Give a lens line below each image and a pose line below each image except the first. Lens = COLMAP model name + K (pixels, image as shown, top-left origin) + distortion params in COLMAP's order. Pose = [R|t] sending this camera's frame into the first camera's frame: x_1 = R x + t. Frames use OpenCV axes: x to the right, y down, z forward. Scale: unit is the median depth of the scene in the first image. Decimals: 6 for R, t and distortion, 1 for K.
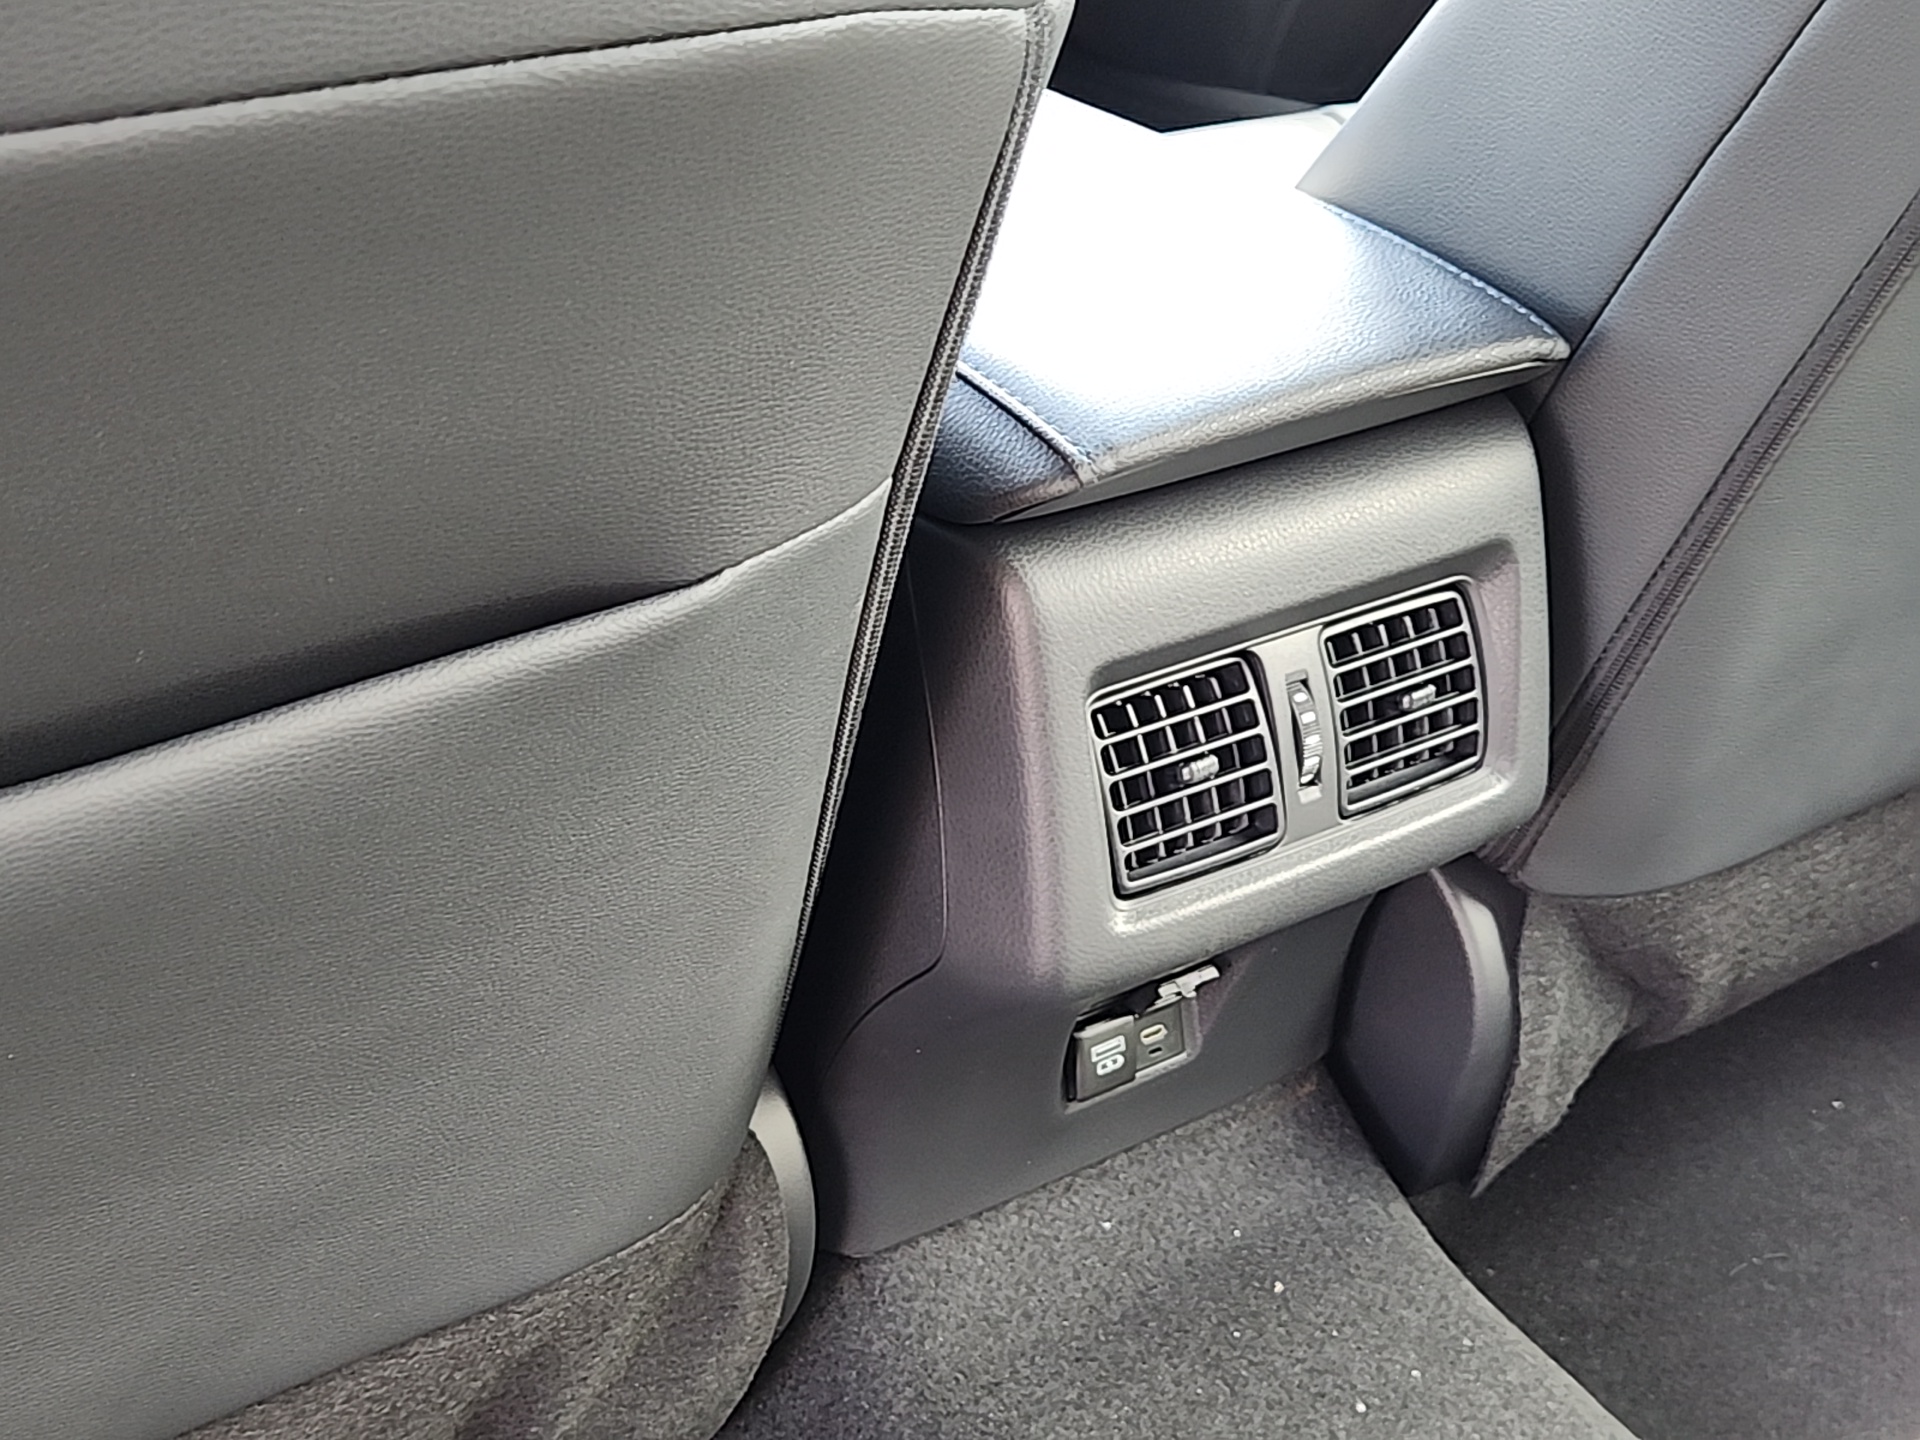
lens RADIAL K [[2026.5, 0, 1023.9], [0, 2026.5, 680.7], [0, 0, 1]] dist [0.084296, -0.169454]
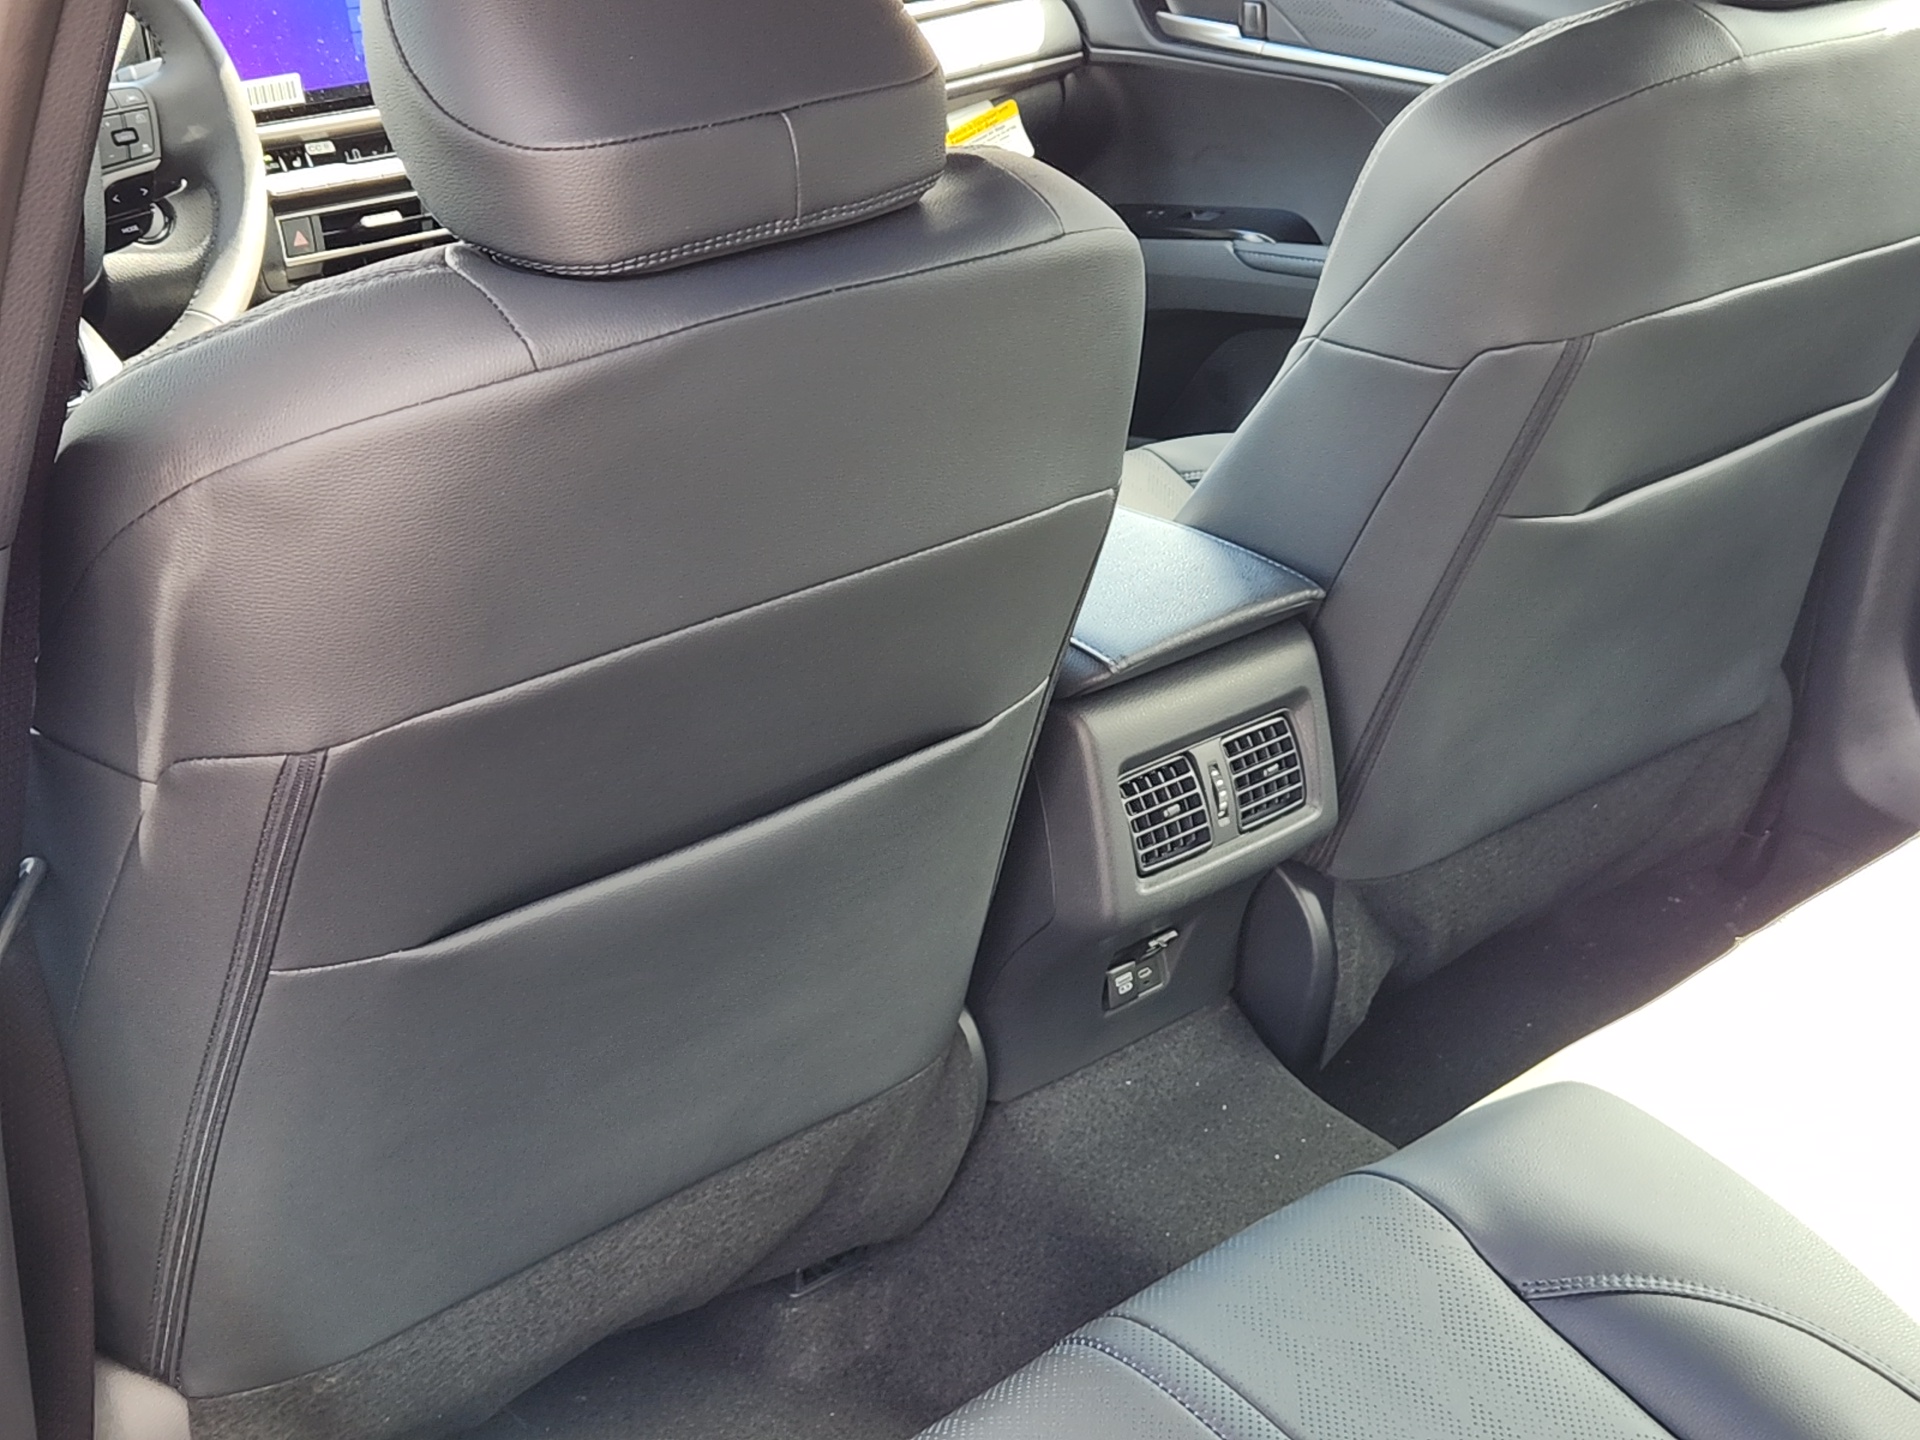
lens RADIAL K [[1847.2, 0, 998.6], [0, 1847.2, 720.5], [0, 0, 1]] dist [0.127894, -0.246669]
pose [[0.992389, -0.085307, 0.088804, -0.221438], [0.093202, 0.991669, -0.088913, 0.093782], [-0.080479, 0.096513, 0.992073, -0.763583]]
